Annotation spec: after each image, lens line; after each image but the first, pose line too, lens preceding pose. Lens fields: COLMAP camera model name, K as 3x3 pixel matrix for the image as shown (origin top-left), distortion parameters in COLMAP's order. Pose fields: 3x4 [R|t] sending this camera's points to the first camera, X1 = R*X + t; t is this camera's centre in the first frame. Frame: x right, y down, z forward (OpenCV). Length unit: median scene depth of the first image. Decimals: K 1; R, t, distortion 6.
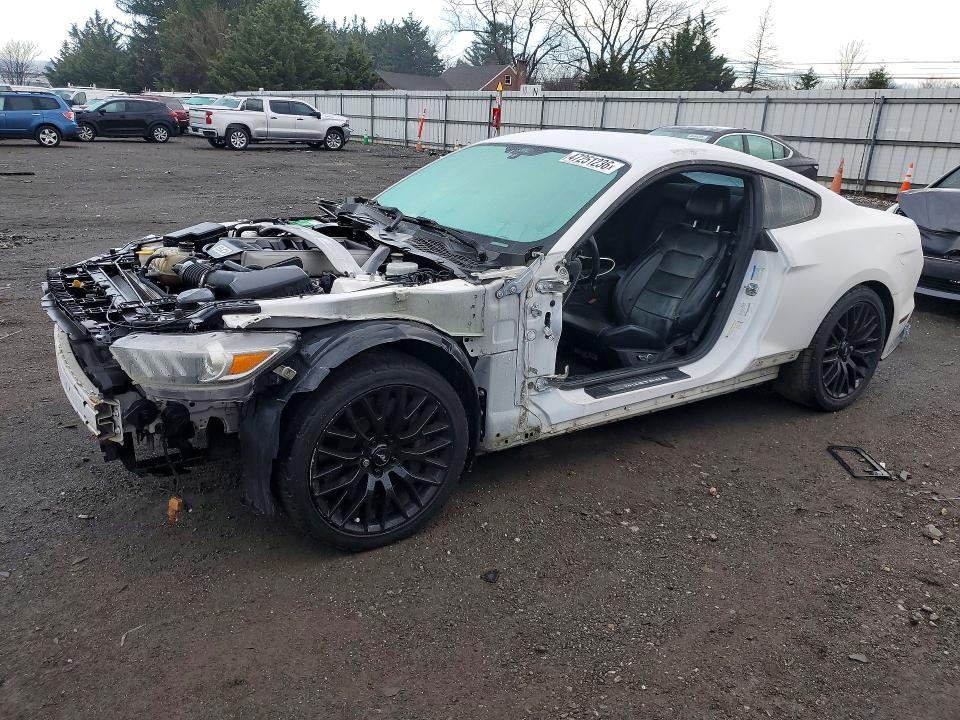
lens RADIAL K [[742.3, 0, 479.8], [0, 742.3, 320.8], [0, 0, 1]] dist [0.027581, 0.002153]
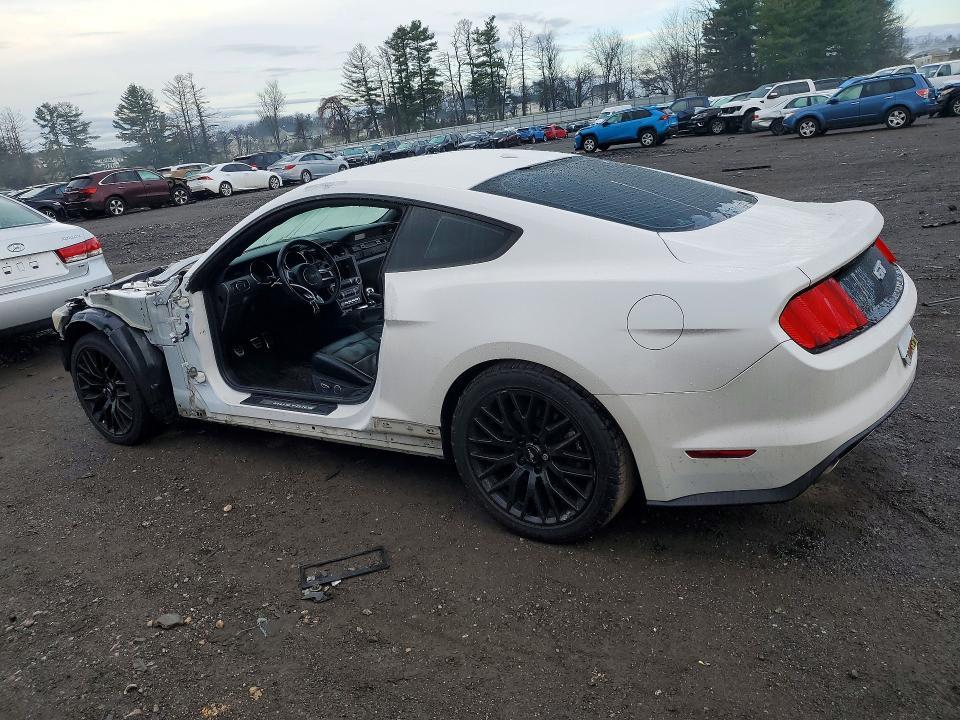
lens RADIAL K [[758.8, 0, 480.6], [0, 758.8, 340.9], [0, 0, 1]] dist [0.008919, 0.008727]
pose [[0.388292, 0.156355, -0.908175, 1.254322], [-0.105341, 0.986572, 0.124813, -0.166298], [0.915496, 0.047204, 0.399549, 0.784313]]
